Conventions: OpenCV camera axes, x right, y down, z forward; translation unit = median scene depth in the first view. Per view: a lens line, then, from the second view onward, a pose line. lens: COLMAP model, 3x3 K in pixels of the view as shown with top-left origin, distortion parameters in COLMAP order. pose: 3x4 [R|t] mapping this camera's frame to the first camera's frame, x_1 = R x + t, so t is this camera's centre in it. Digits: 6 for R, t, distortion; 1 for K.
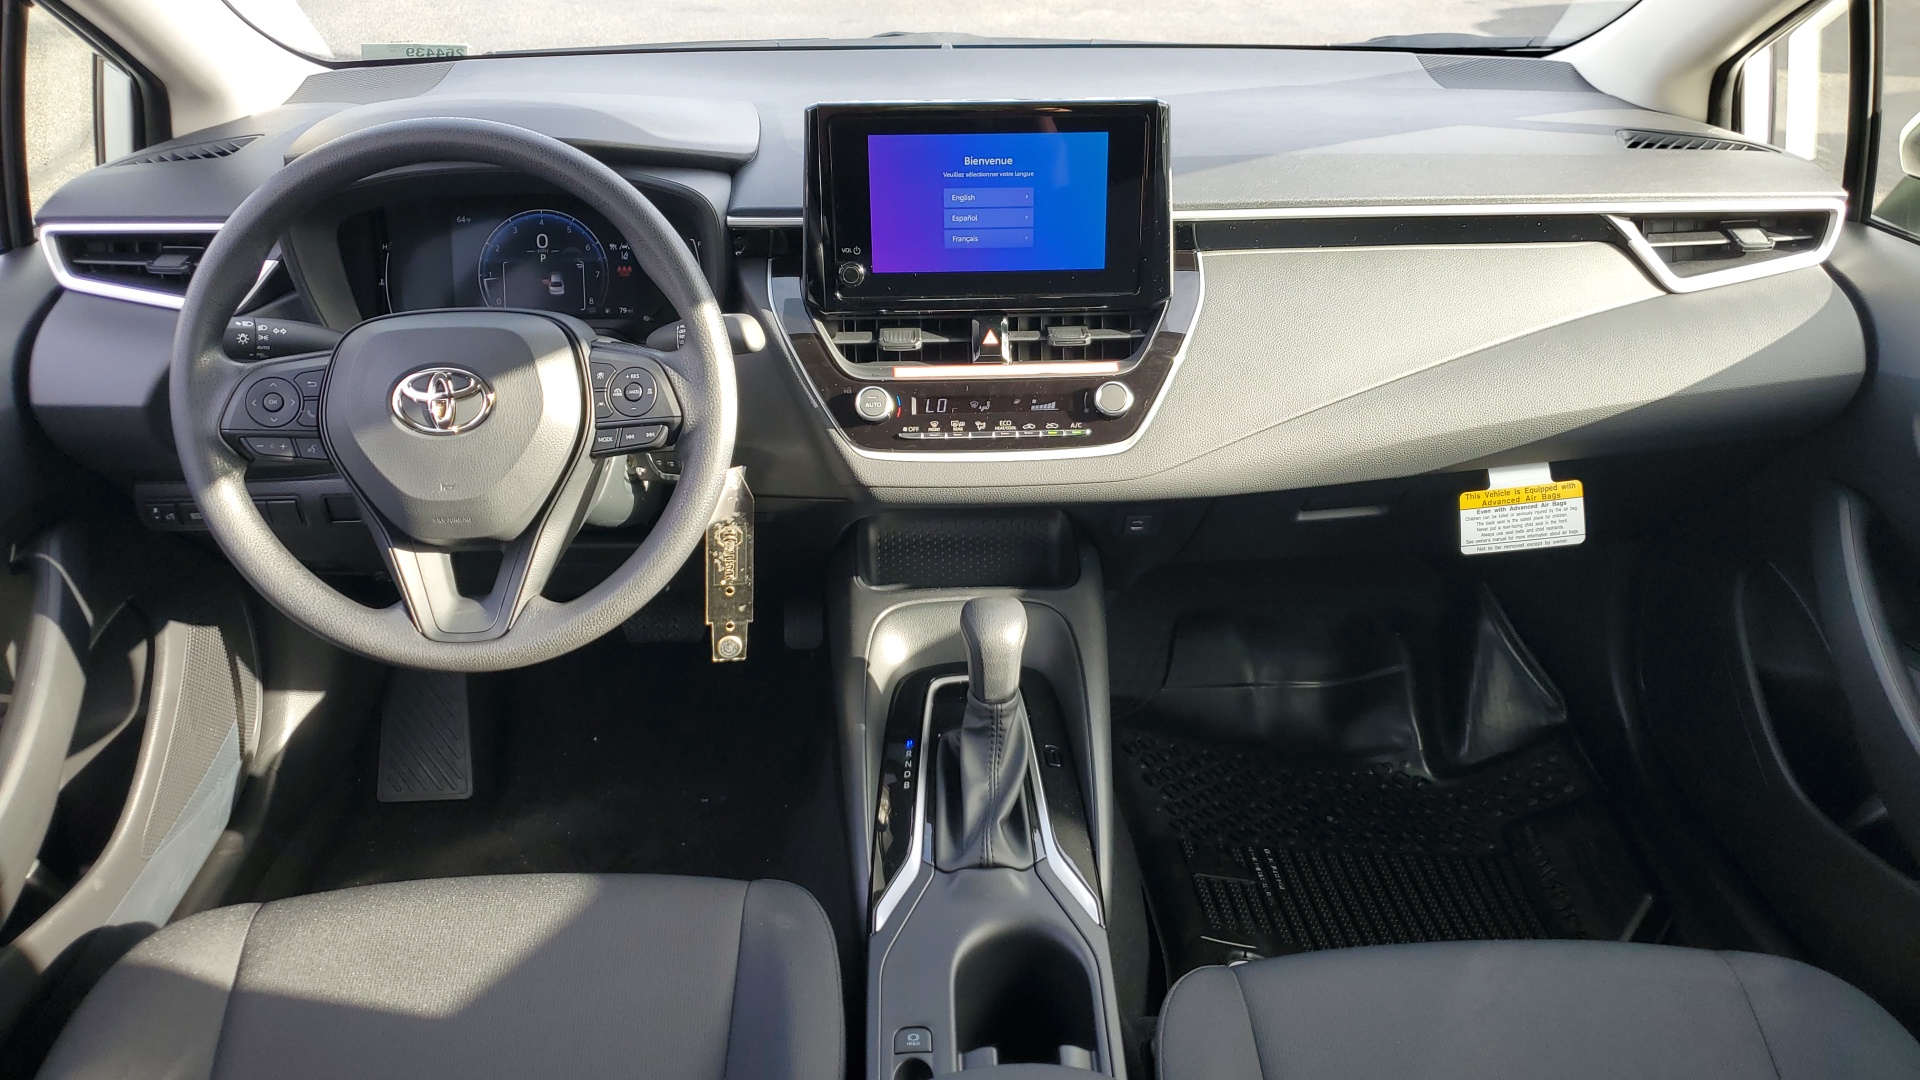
lens RADIAL K [[1491.0, 0, 978.0], [0, 1491.0, 512.3], [0, 0, 1]] dist [0.047990, -0.062543]
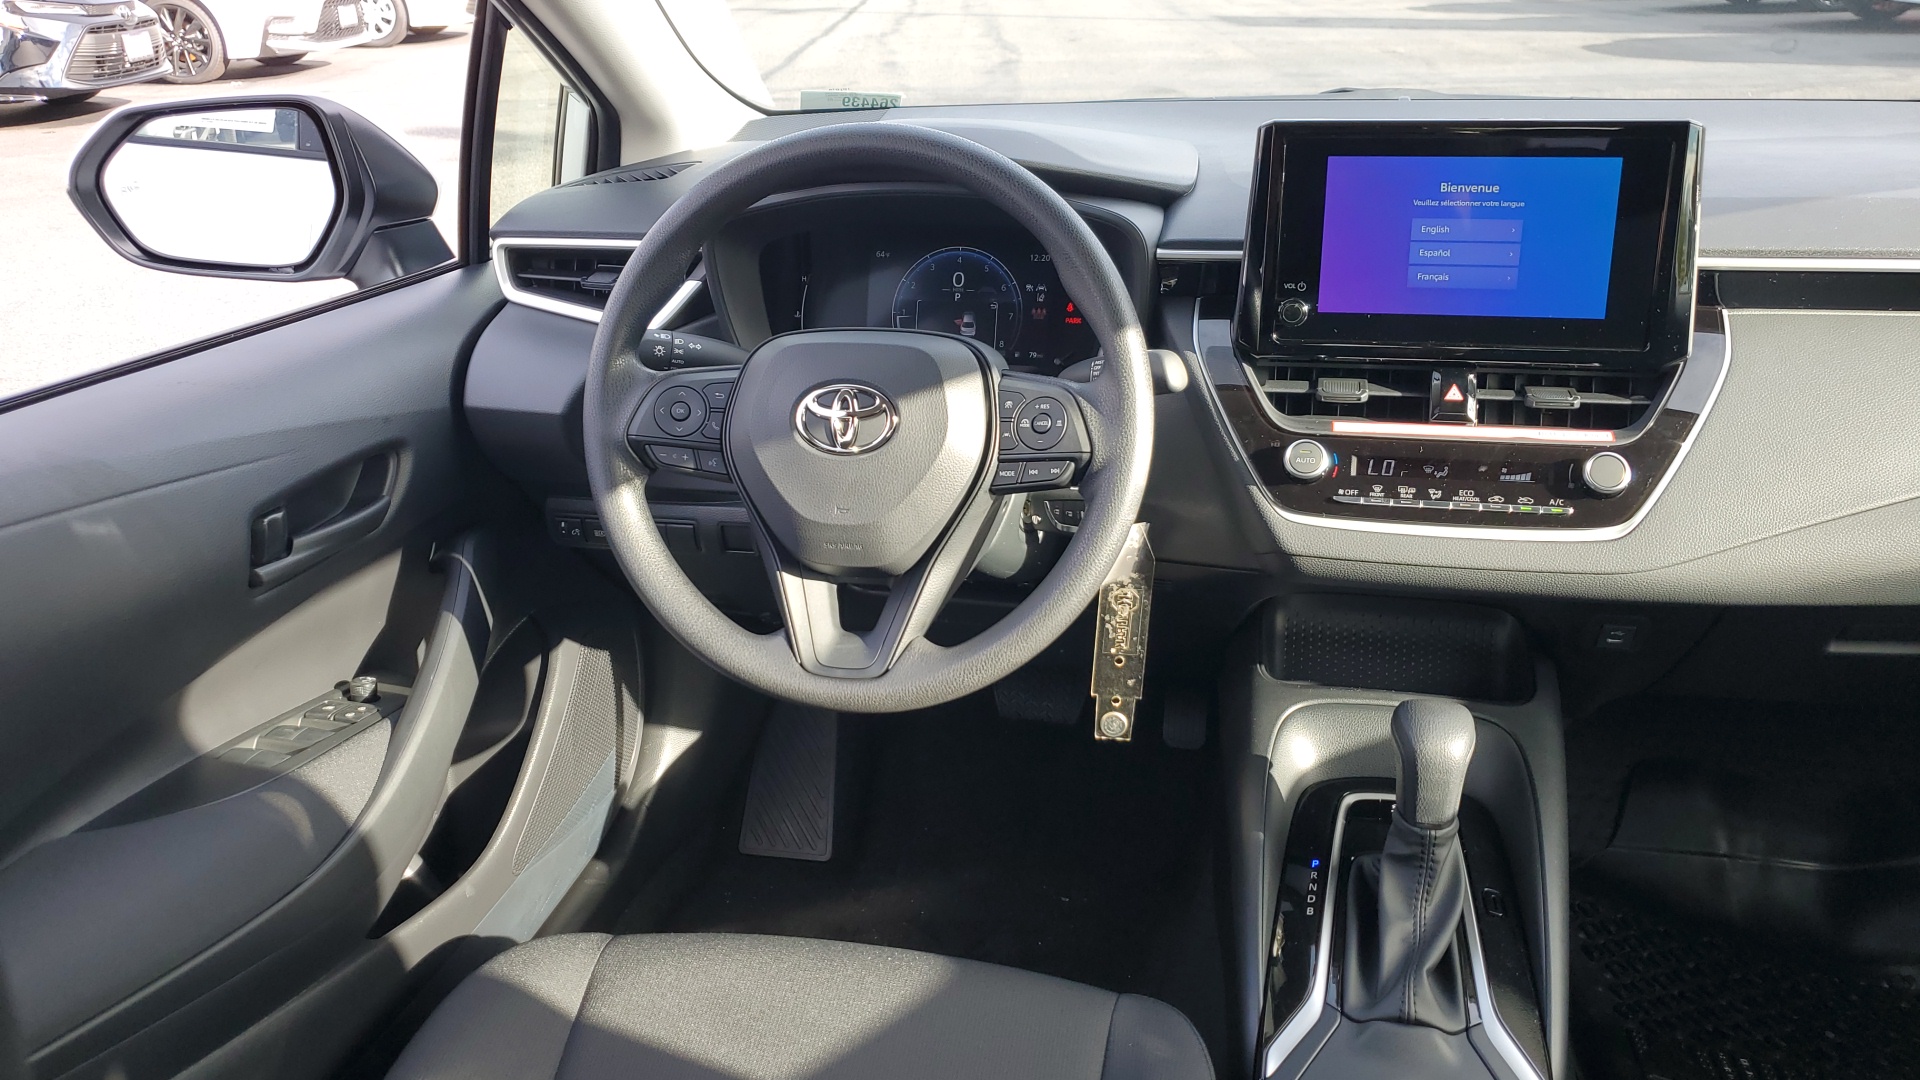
lens RADIAL K [[1491.0, 0, 947.6], [0, 1491.0, 515.7], [0, 0, 1]] dist [0.047990, -0.062543]
pose [[0.961778, 0.074998, -0.263360, -0.038486], [-0.095337, 0.993301, -0.065299, 0.035166], [0.256699, 0.087911, 0.962485, 0.106358]]
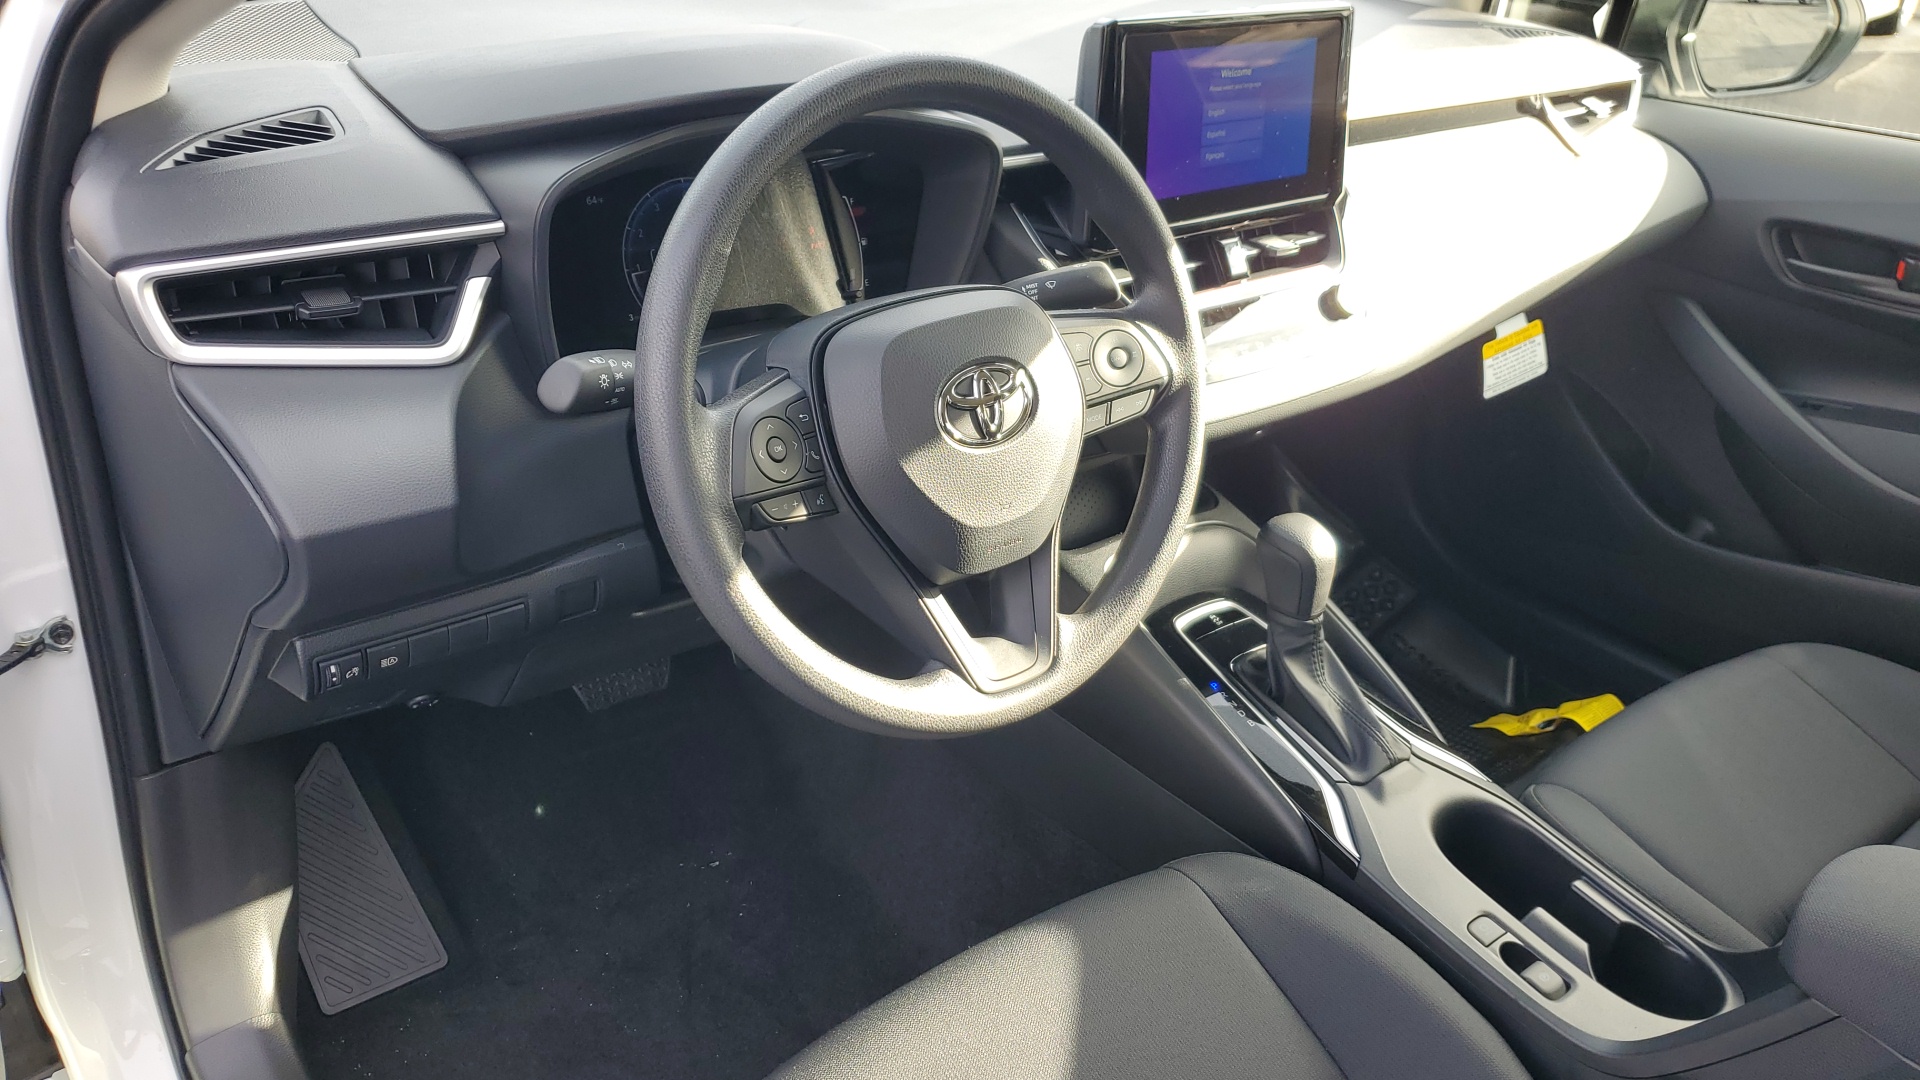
lens RADIAL K [[1491.0, 0, 962.2], [0, 1491.0, 540.2], [0, 0, 1]] dist [0.047990, -0.062543]
pose [[0.806710, -0.228156, 0.545127, -0.701720], [0.200057, 0.973435, 0.111363, -0.079903], [-0.556054, 0.019219, 0.830924, 0.285453]]
